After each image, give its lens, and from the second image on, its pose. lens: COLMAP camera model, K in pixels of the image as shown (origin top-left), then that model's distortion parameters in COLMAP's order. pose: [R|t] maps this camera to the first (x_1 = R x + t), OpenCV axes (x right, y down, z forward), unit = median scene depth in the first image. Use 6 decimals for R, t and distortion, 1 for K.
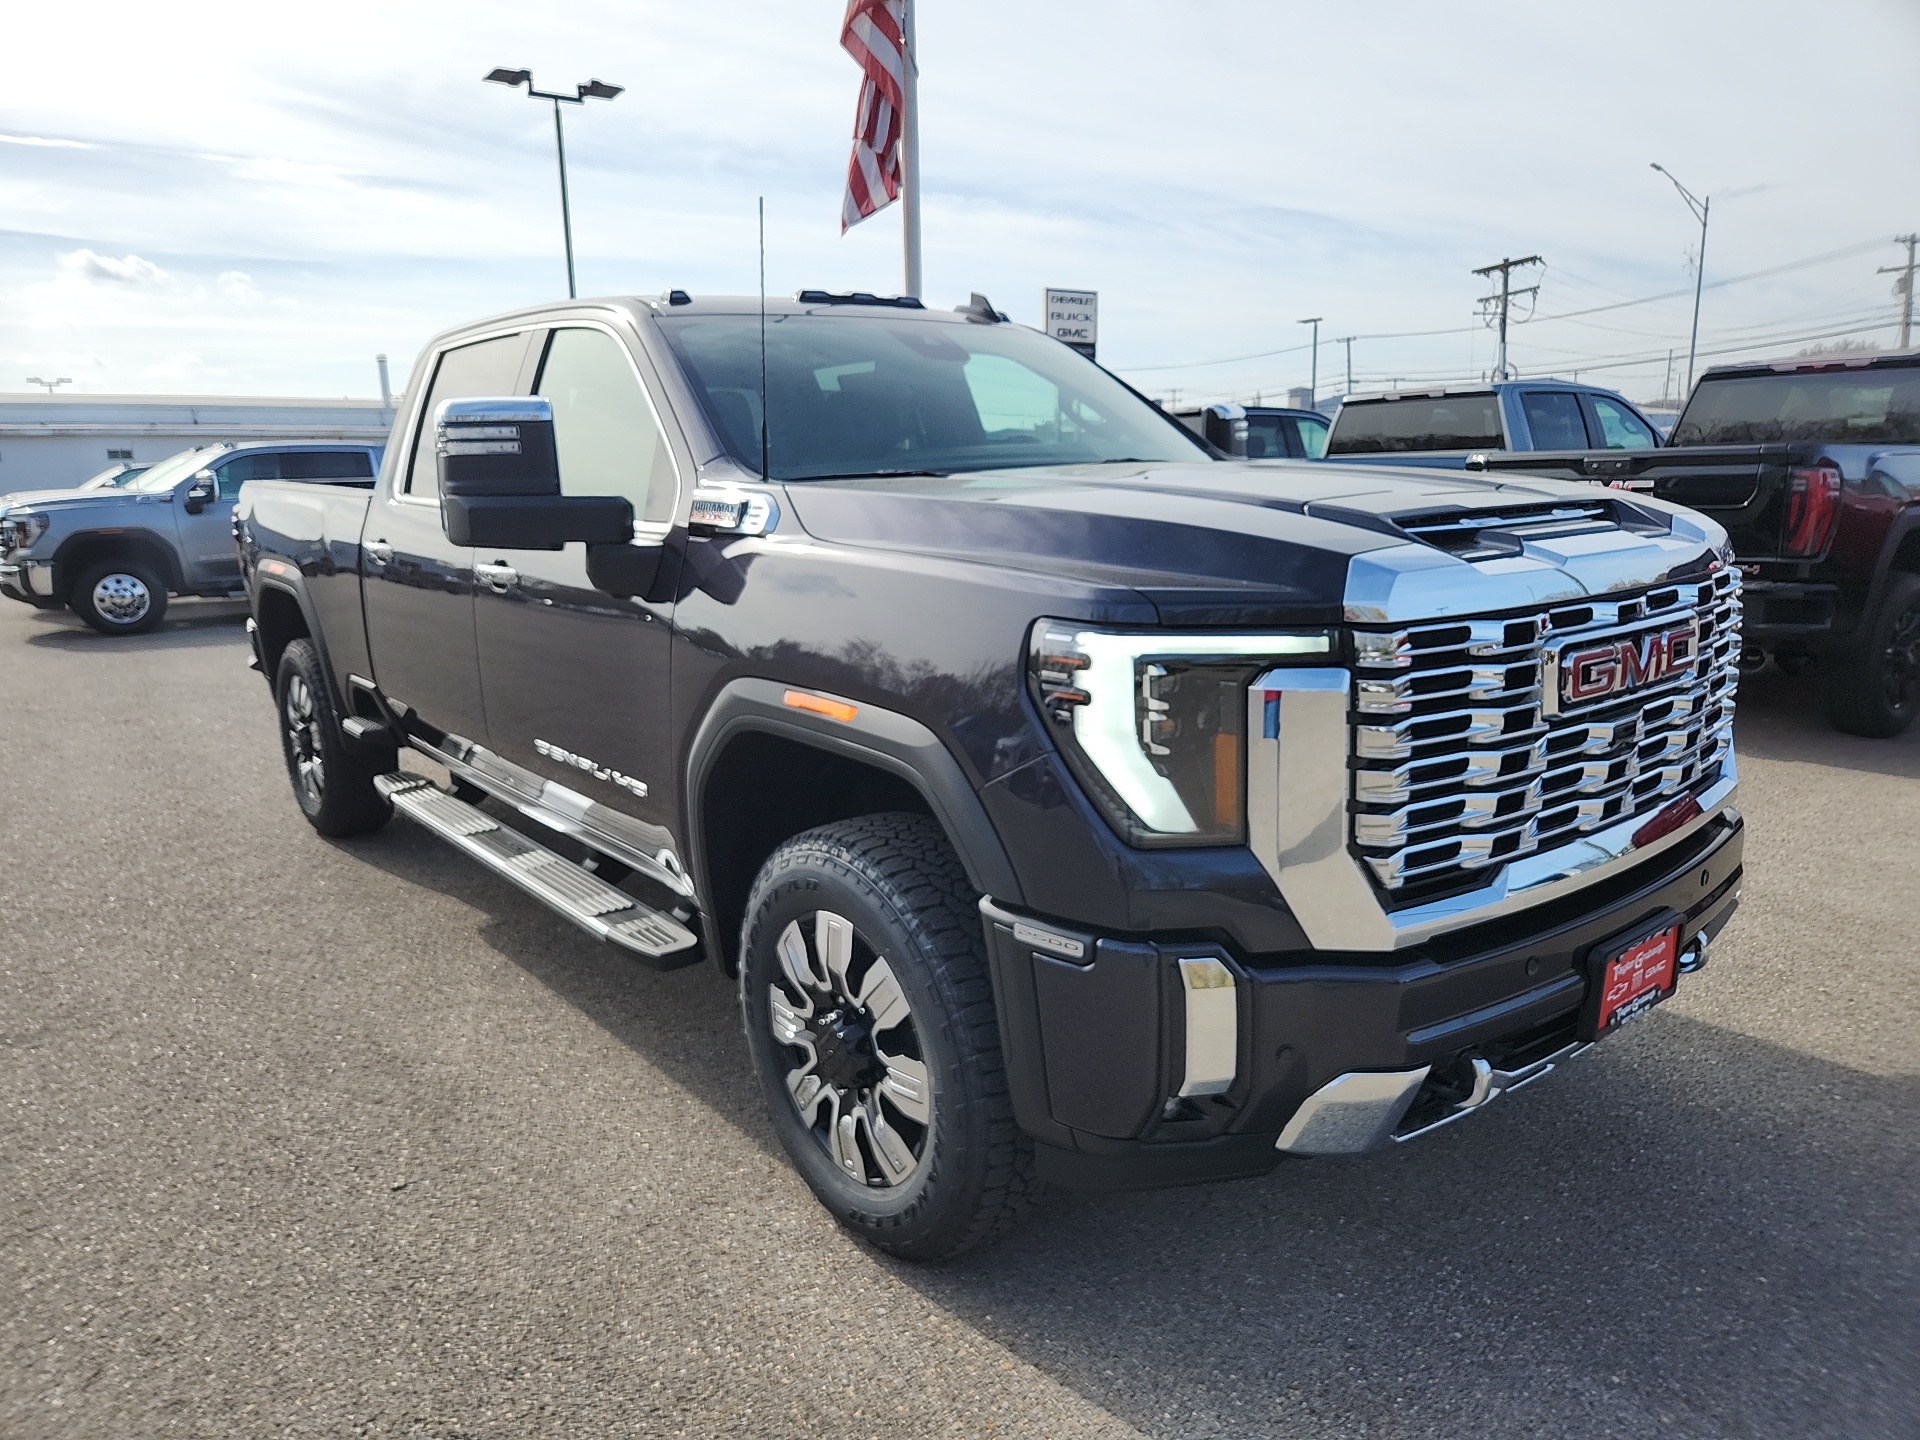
lens RADIAL K [[1315.8, 0, 942.5], [0, 1315.8, 763.6], [0, 0, 1]] dist [0.042010, -0.018192]
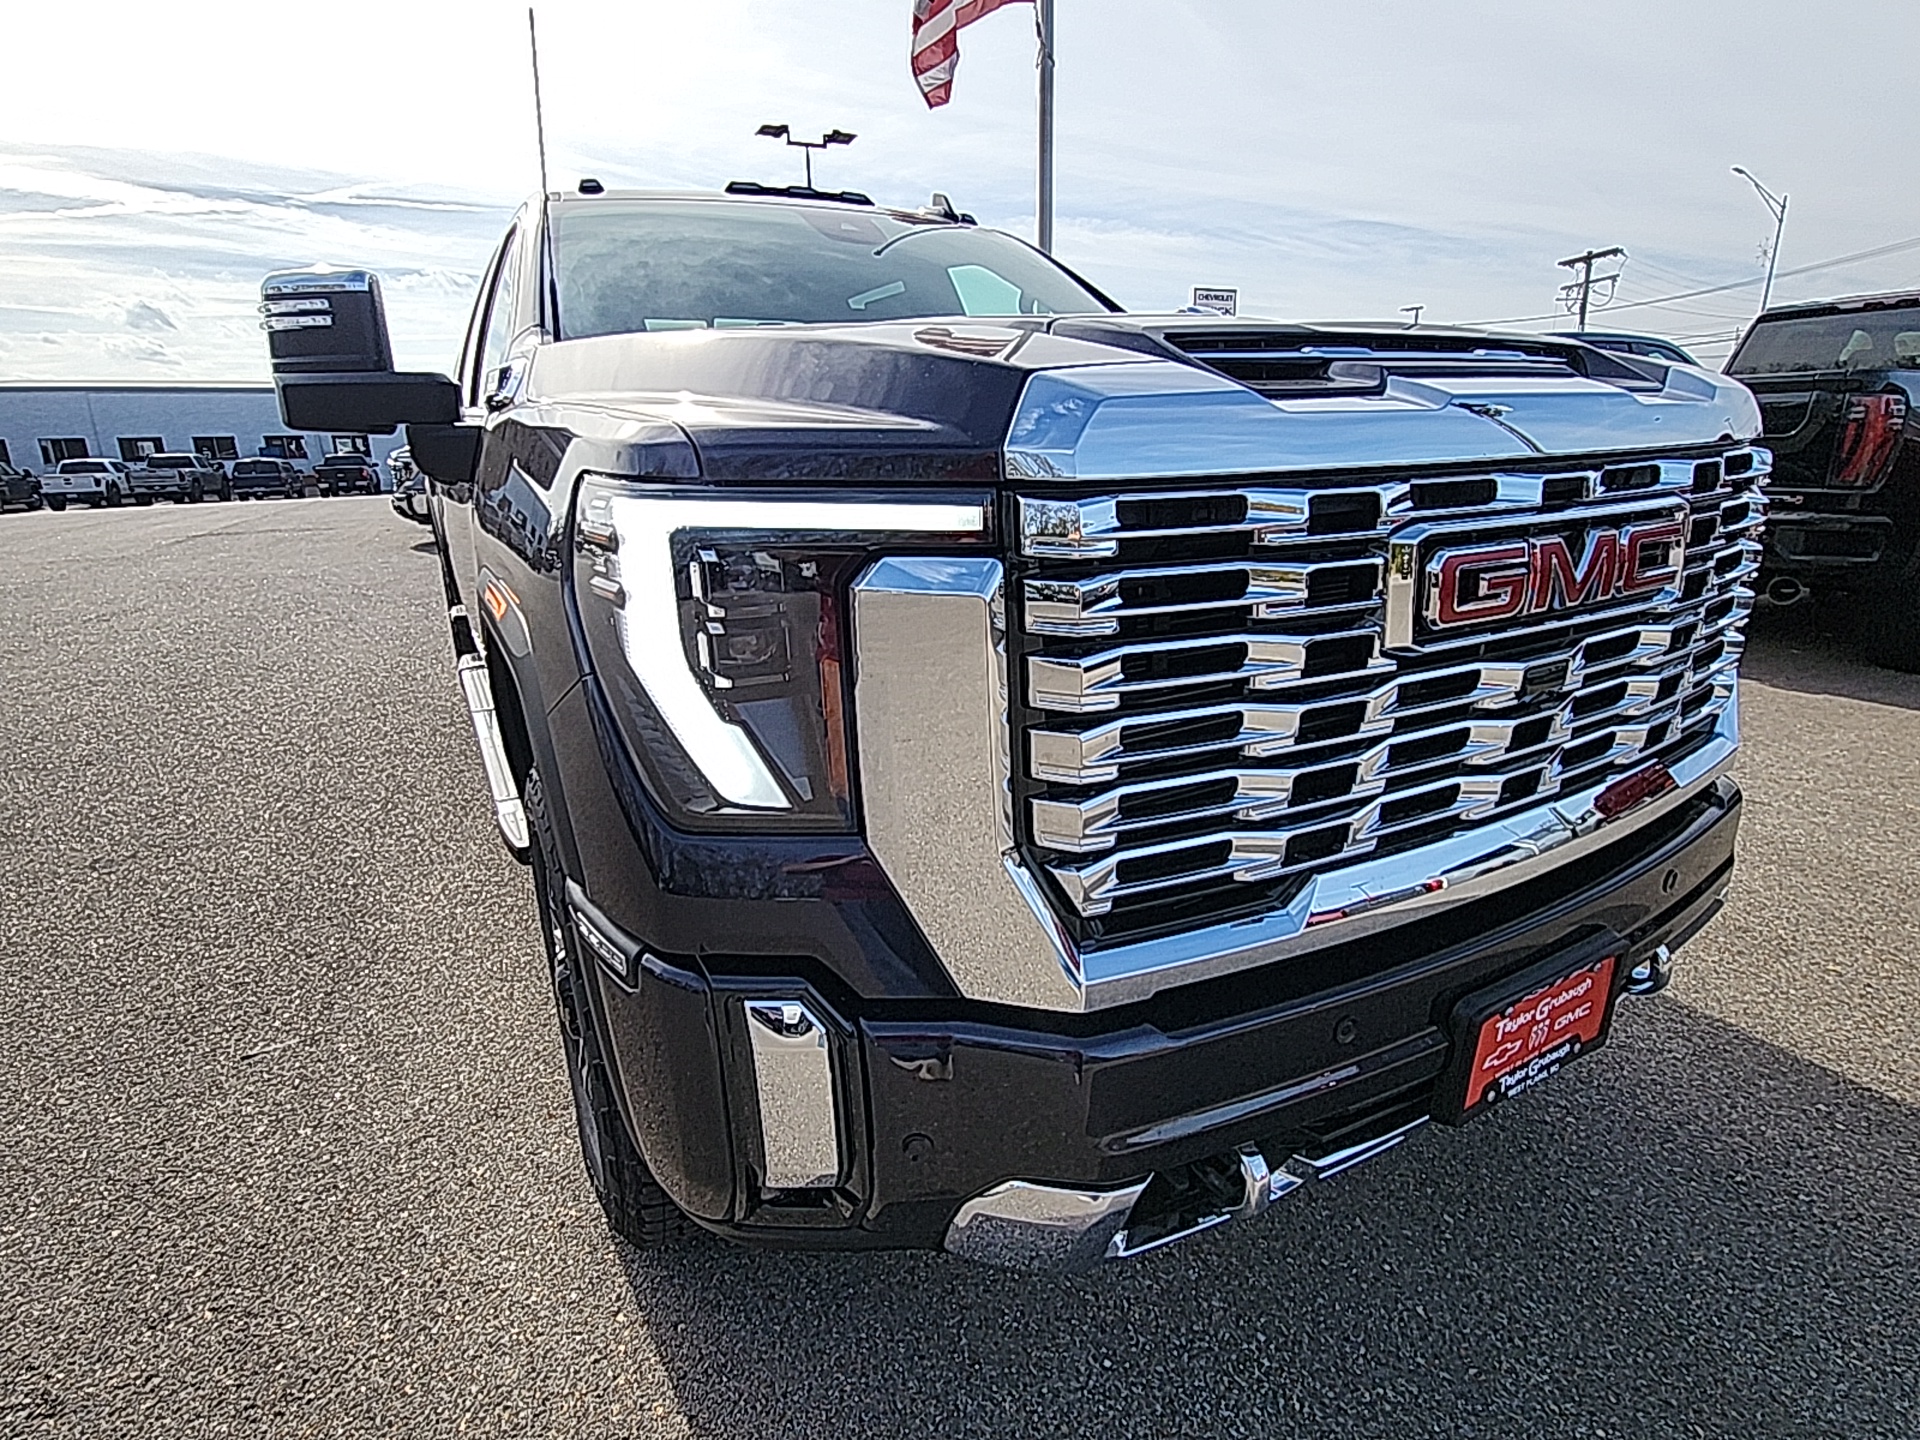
lens RADIAL K [[935.6, 0, 944.6], [0, 935.6, 716.6], [0, 0, 1]] dist [0.004557, -0.001848]
pose [[0.982578, 0.052123, -0.178394, 0.284022], [-0.039608, 0.996544, 0.073010, -0.024492], [0.181583, -0.064672, 0.981247, 0.454997]]
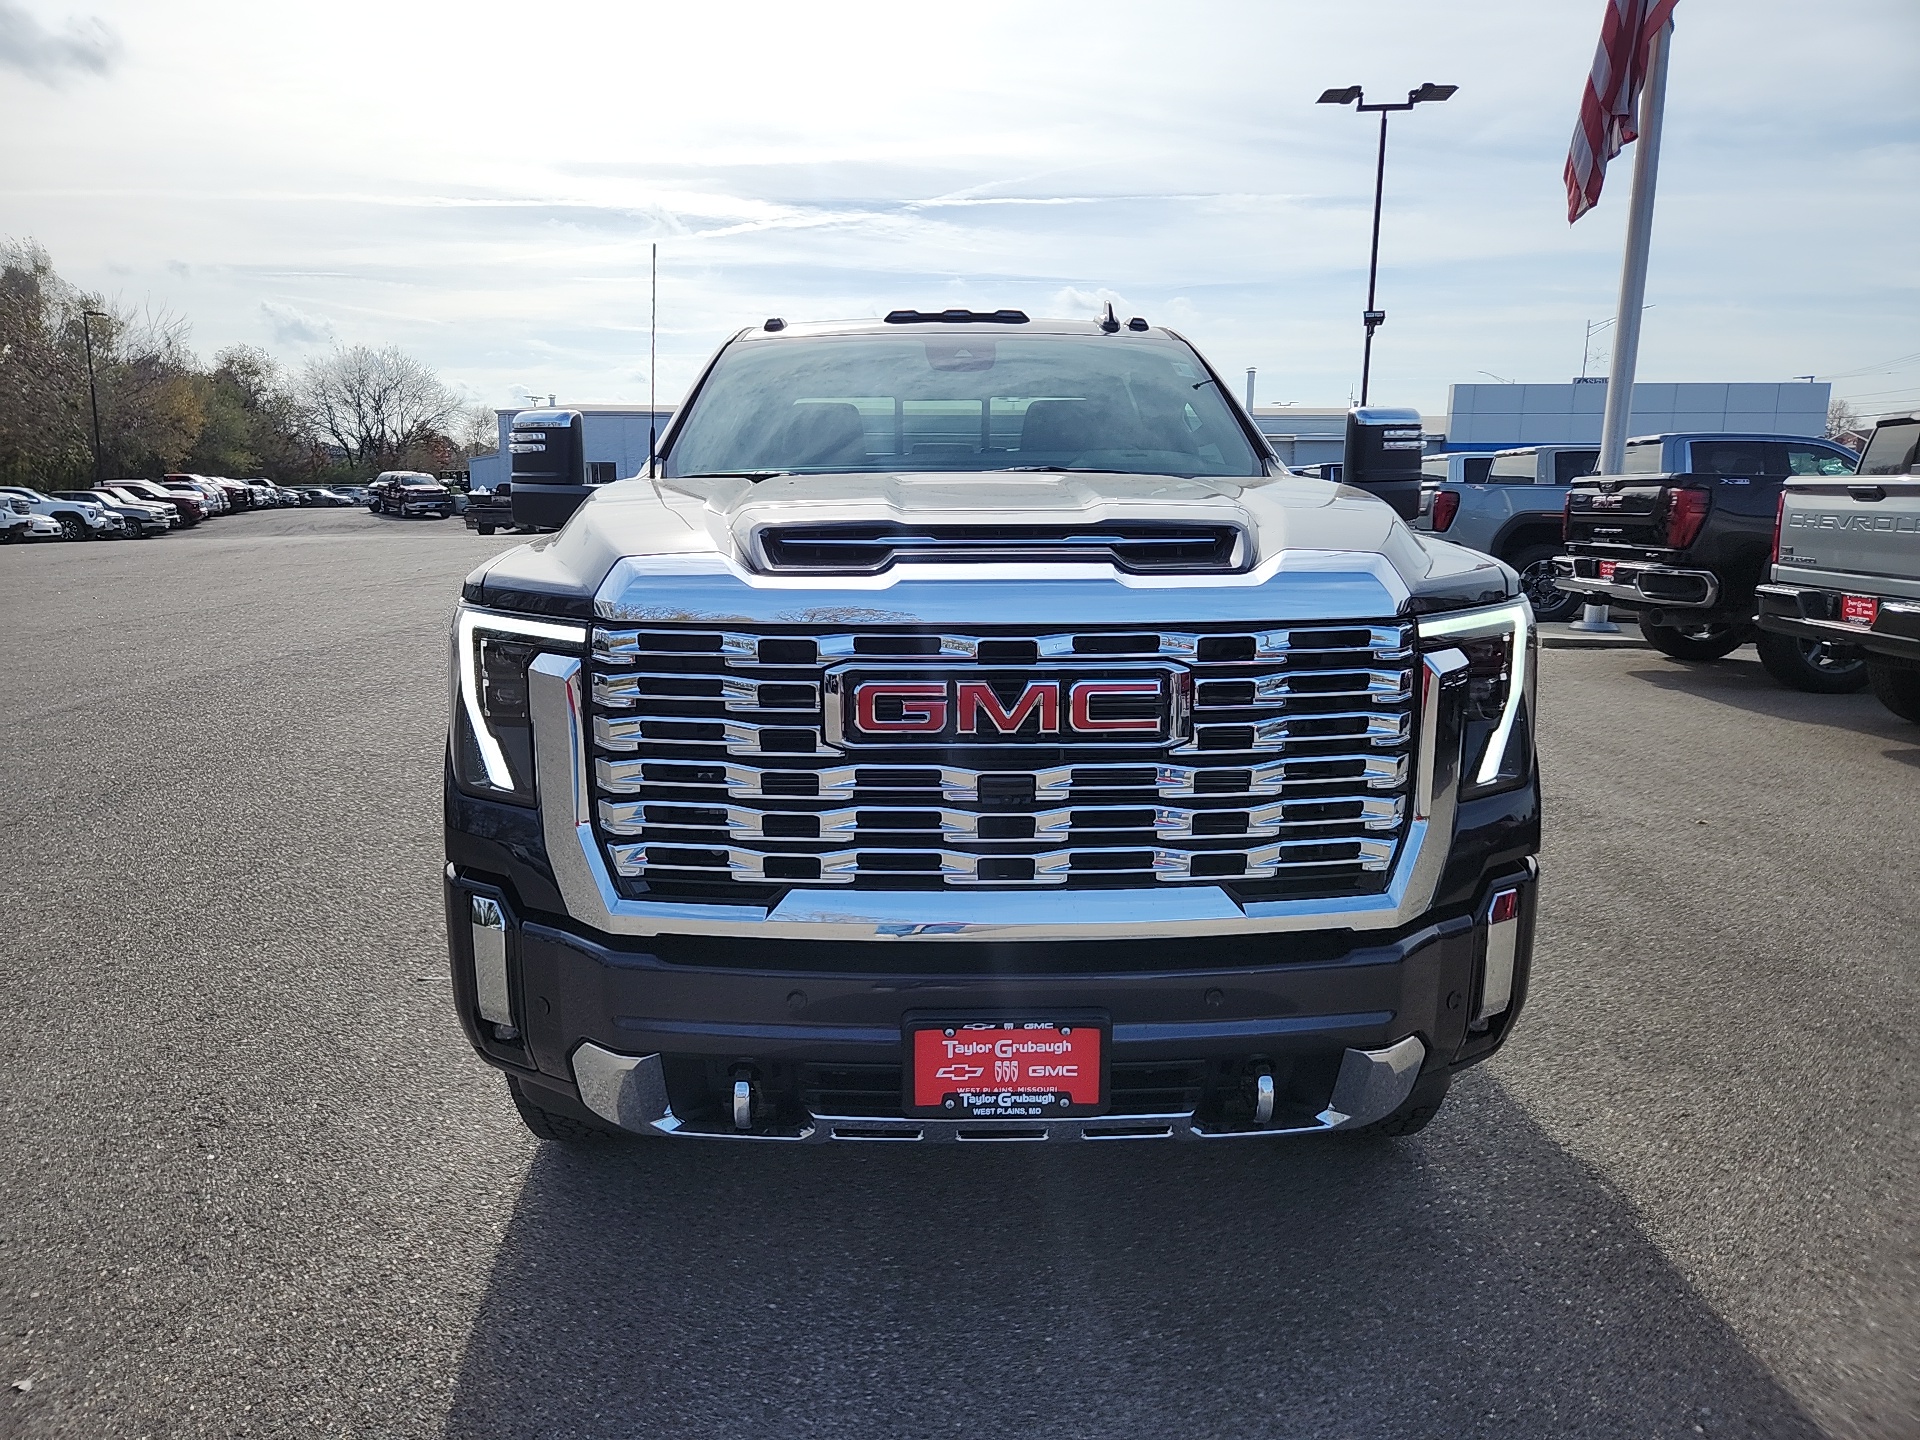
lens RADIAL K [[1315.8, 0, 959.8], [0, 1315.8, 728.7], [0, 0, 1]] dist [0.042010, -0.018192]
pose [[0.779600, 0.141408, -0.610105, 0.951281], [-0.157969, 0.987077, 0.026928, -0.074024], [0.606028, 0.075385, 0.791863, 0.267002]]
